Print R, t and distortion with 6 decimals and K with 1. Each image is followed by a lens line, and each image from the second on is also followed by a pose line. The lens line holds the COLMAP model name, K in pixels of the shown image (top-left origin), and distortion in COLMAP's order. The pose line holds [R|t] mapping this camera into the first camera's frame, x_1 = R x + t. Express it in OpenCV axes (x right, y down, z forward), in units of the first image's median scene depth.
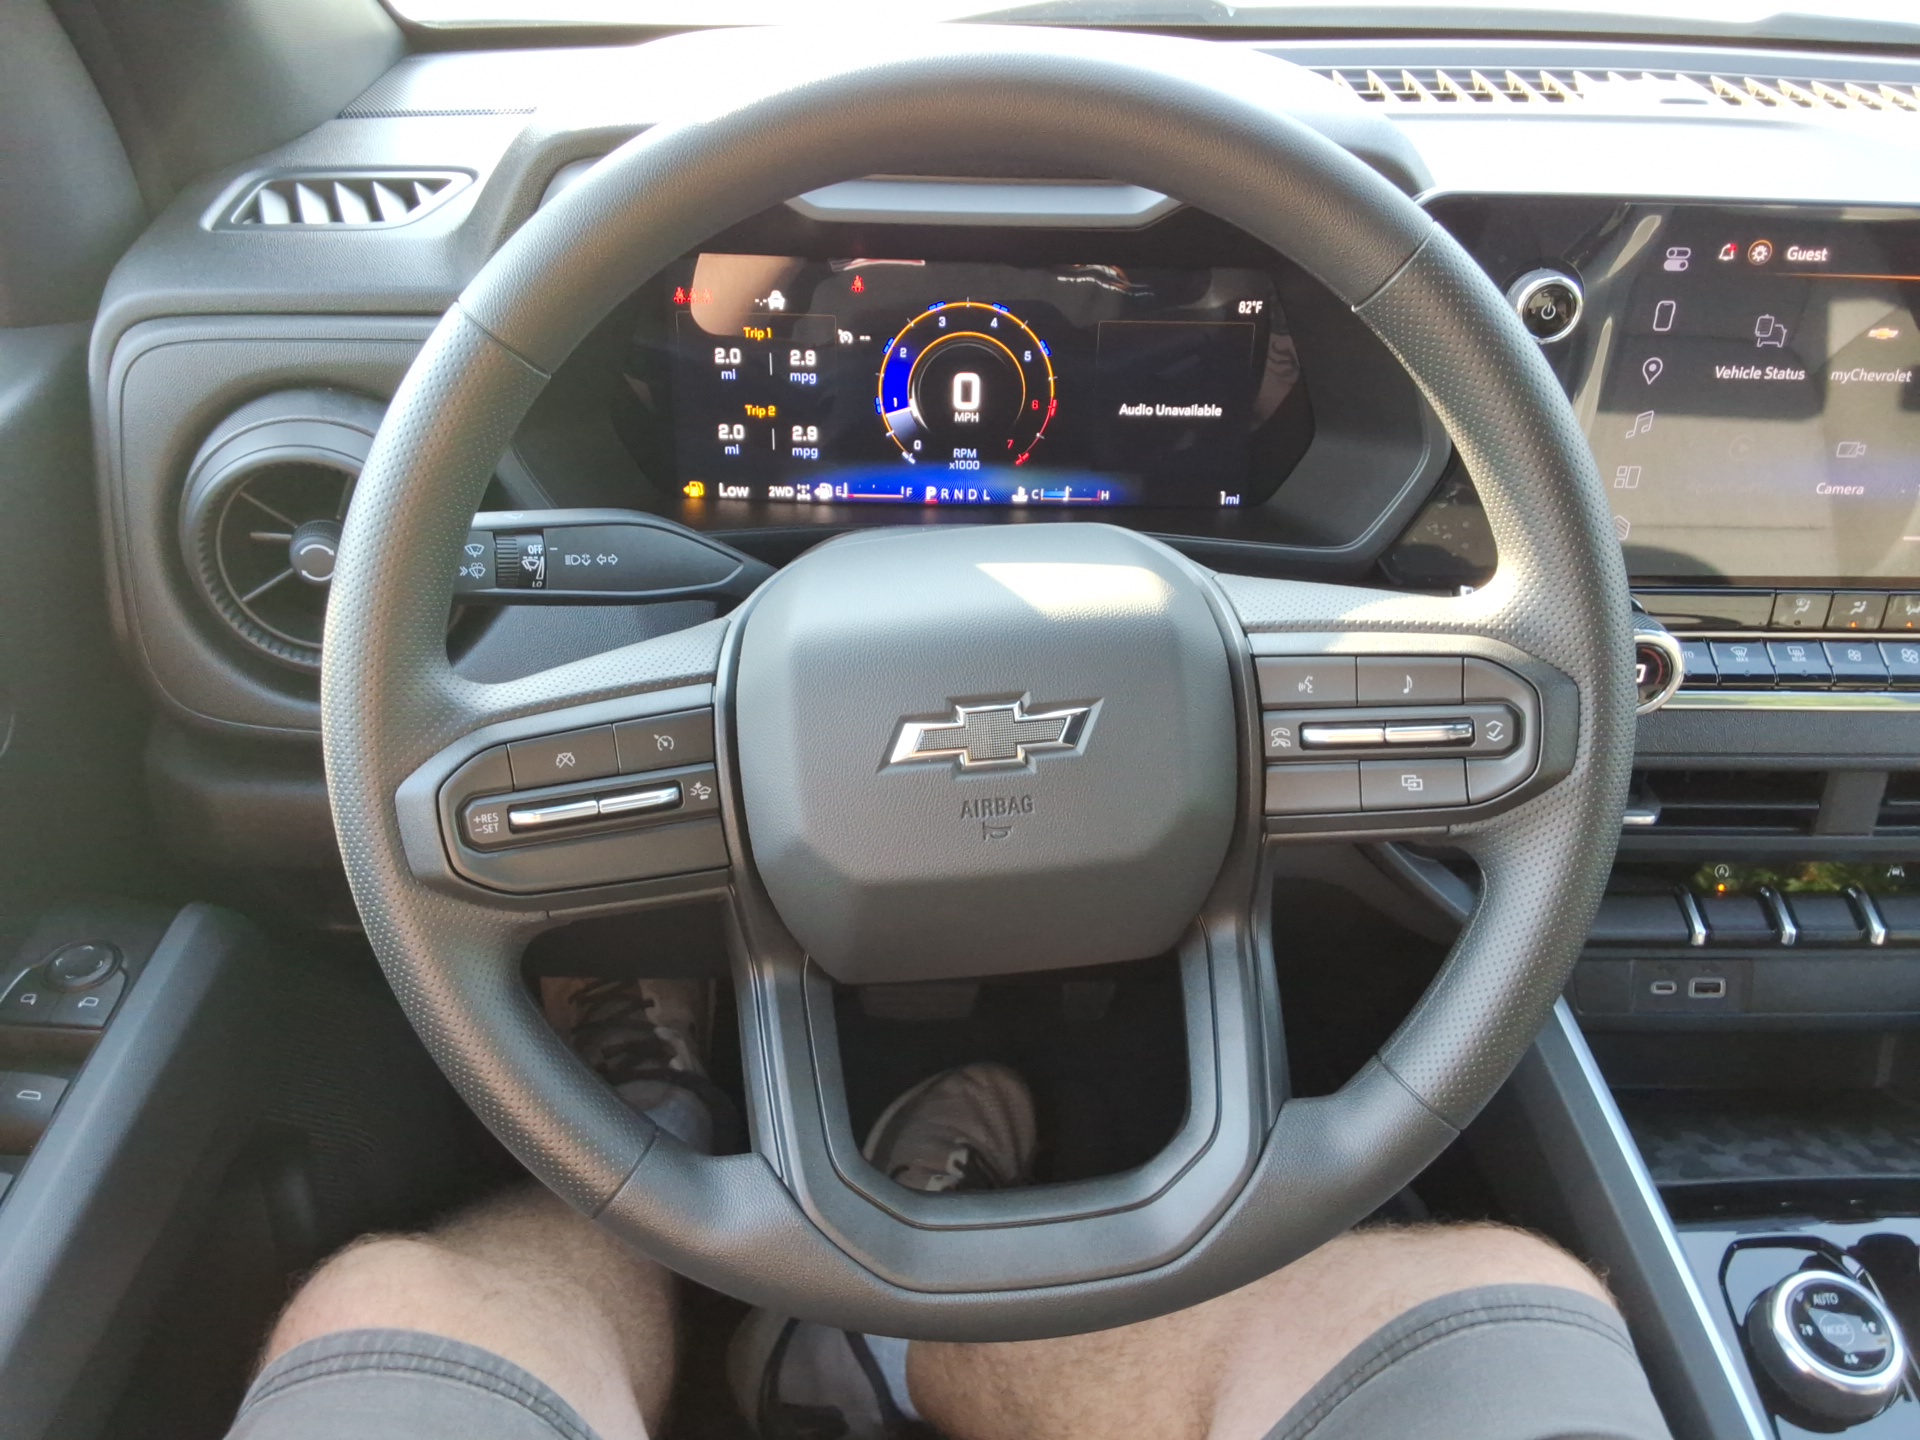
lens RADIAL K [[1540.7, 0, 971.6], [0, 1540.7, 720.3], [0, 0, 1]] dist [0.087248, -0.137644]
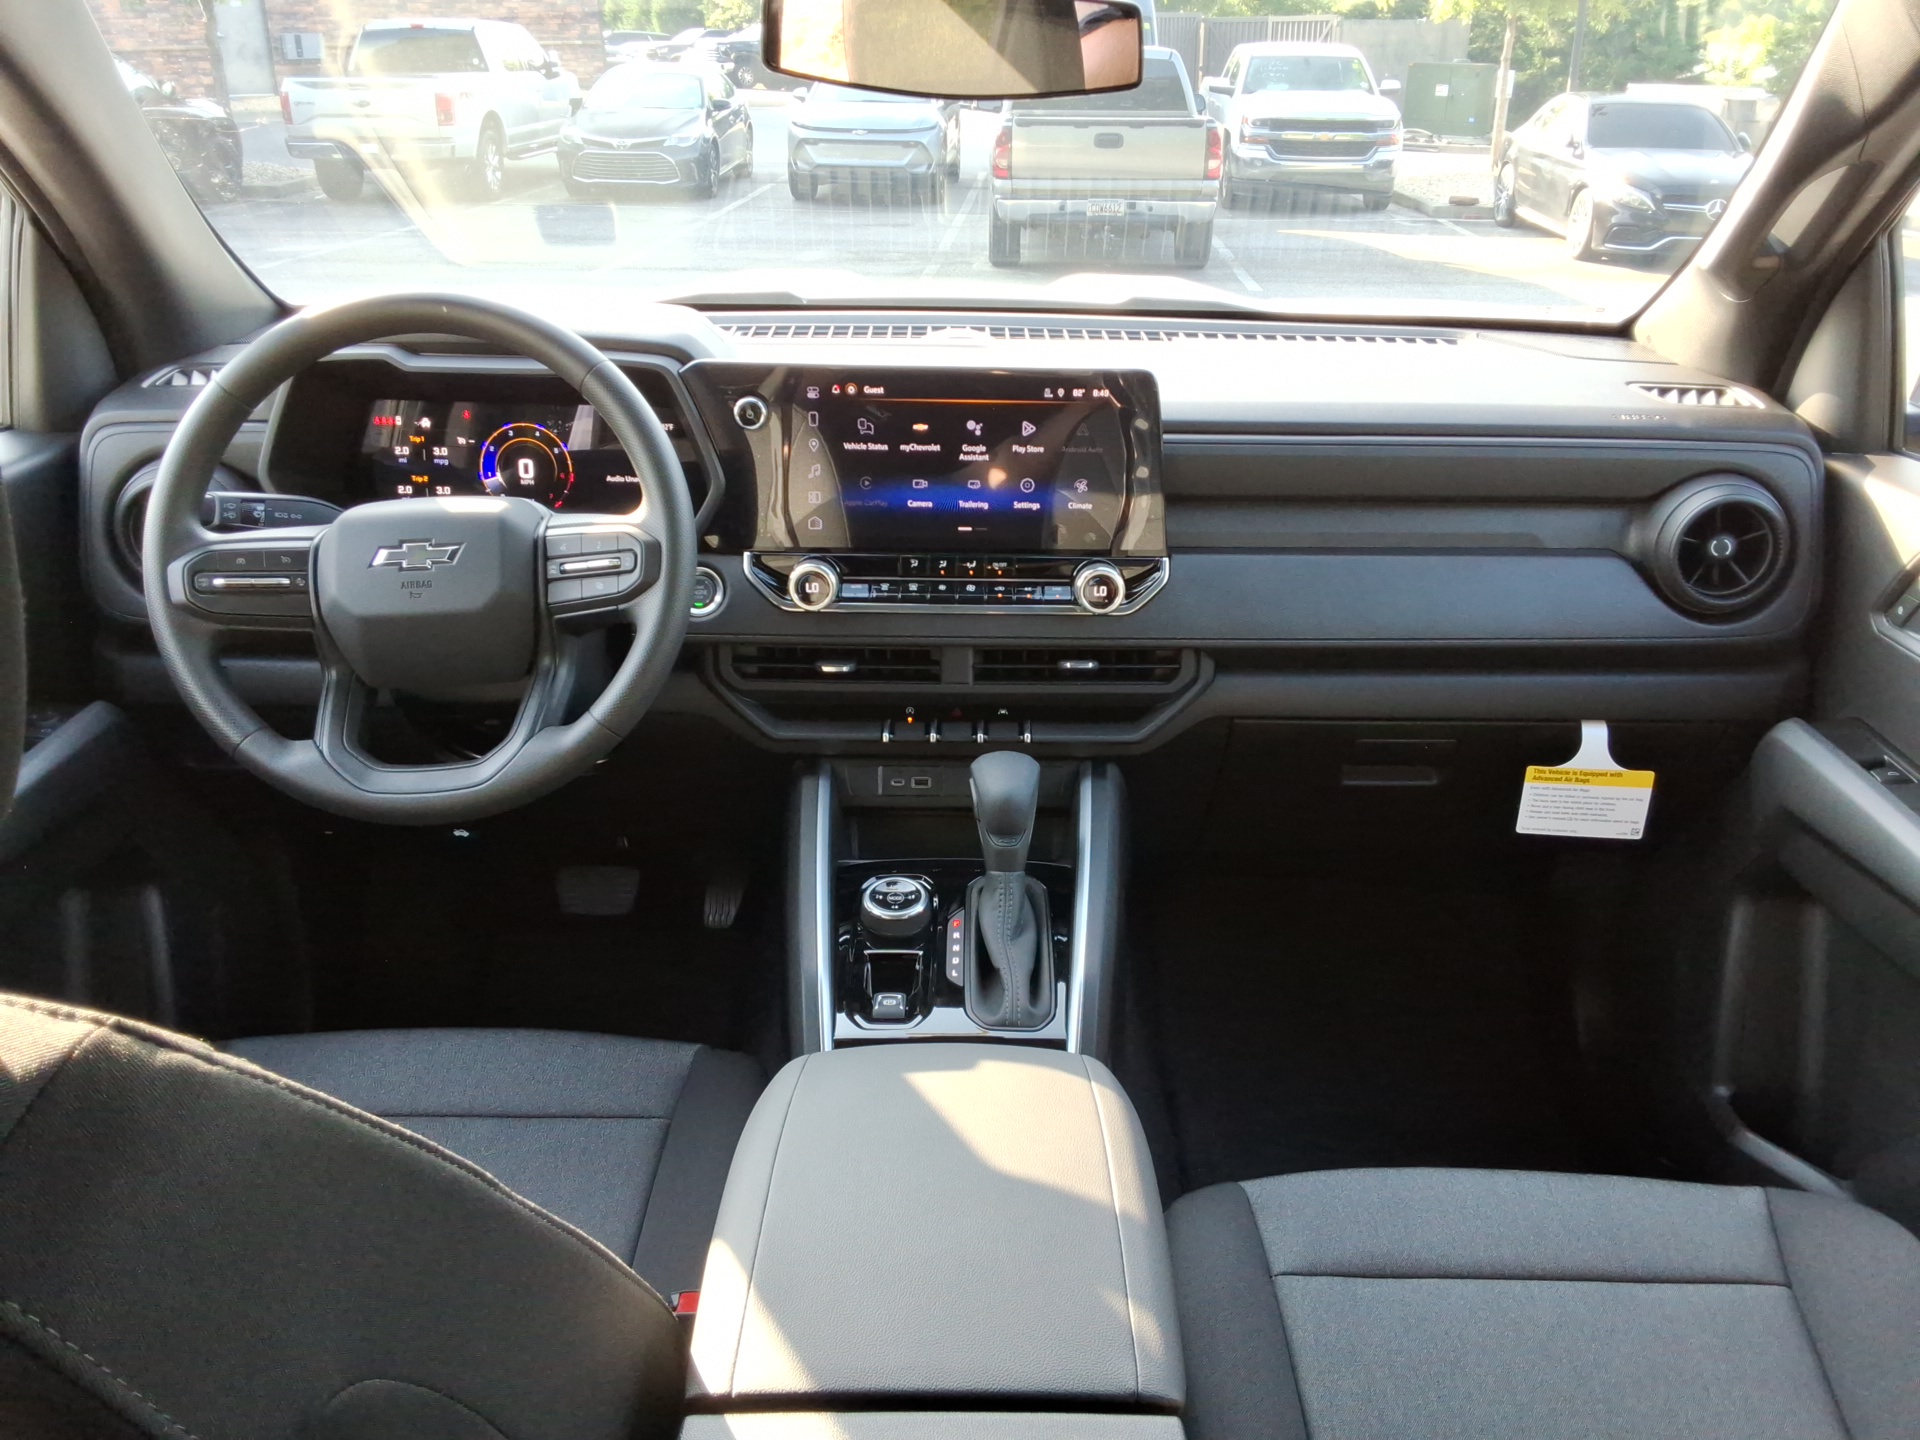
lens RADIAL K [[1540.7, 0, 947.8], [0, 1540.7, 732.1], [0, 0, 1]] dist [0.087248, -0.137644]
pose [[0.999387, -0.001132, -0.035001, 0.608488], [-0.004460, 0.987223, -0.159282, 0.433402], [0.034734, 0.159340, 0.986613, -0.877728]]
